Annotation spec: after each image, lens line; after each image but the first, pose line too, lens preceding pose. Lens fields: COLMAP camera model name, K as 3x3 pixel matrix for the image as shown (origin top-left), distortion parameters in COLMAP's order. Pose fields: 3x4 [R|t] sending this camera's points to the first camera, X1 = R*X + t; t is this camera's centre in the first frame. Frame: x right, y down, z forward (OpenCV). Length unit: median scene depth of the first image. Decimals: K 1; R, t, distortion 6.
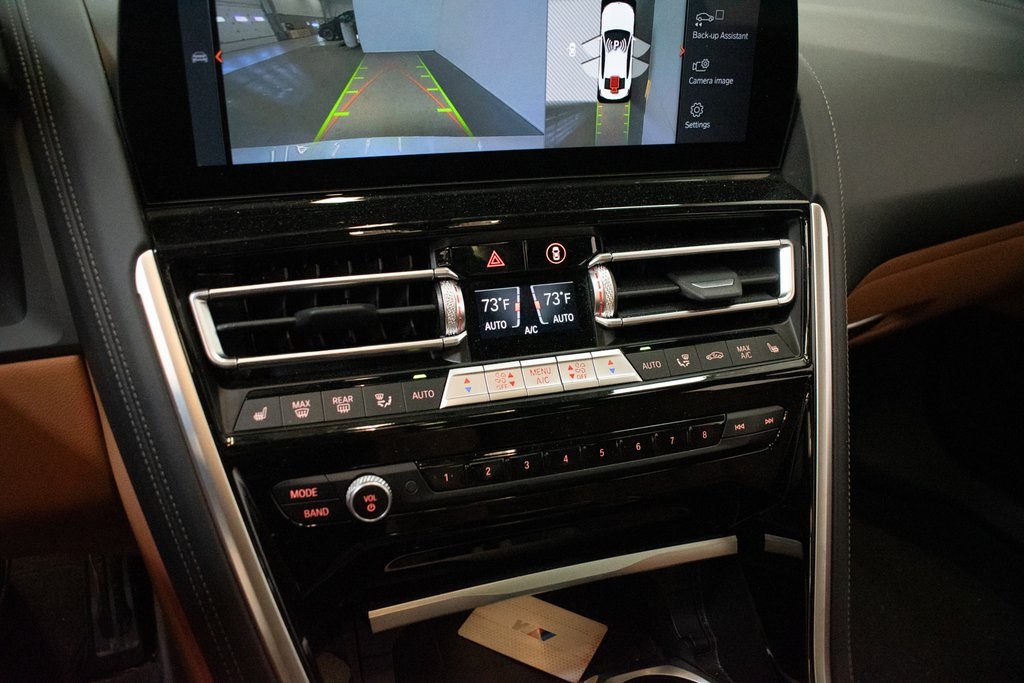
lens RADIAL K [[776.5, 0, 512.0], [0, 776.5, 341.5], [0, 0, 1]] dist [-0.152900, 0.077921]
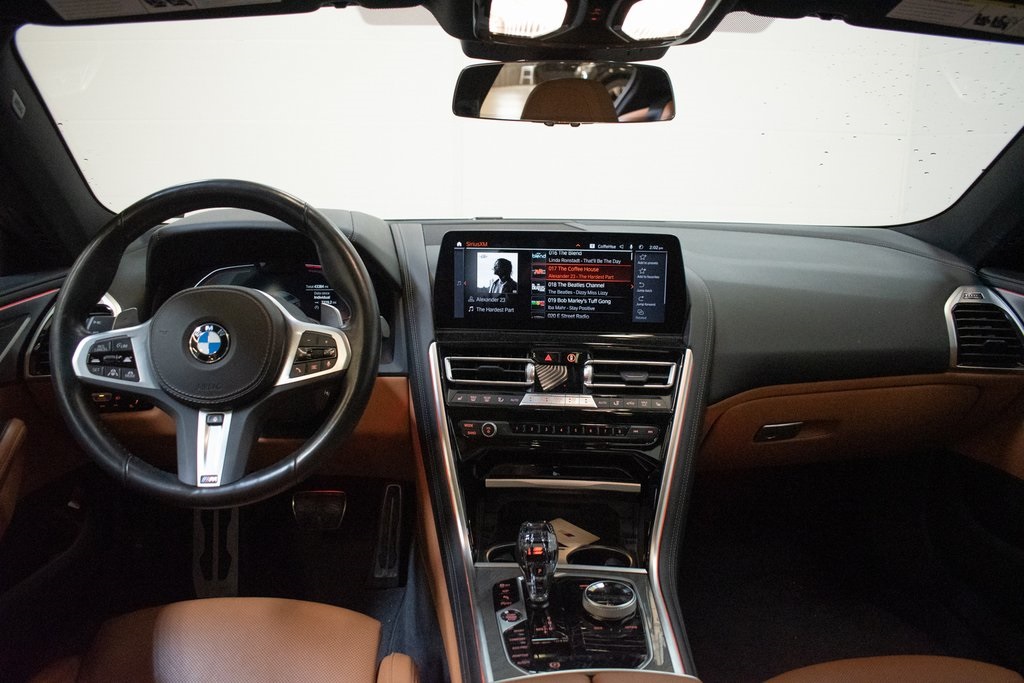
lens RADIAL K [[776.5, 0, 512.0], [0, 776.5, 341.5], [0, 0, 1]] dist [-0.152900, 0.077921]
pose [[0.926249, 0.066165, -0.371060, 0.912165], [-0.149982, 0.967875, -0.201803, 0.431629], [0.345788, 0.242572, 0.906416, -1.635197]]
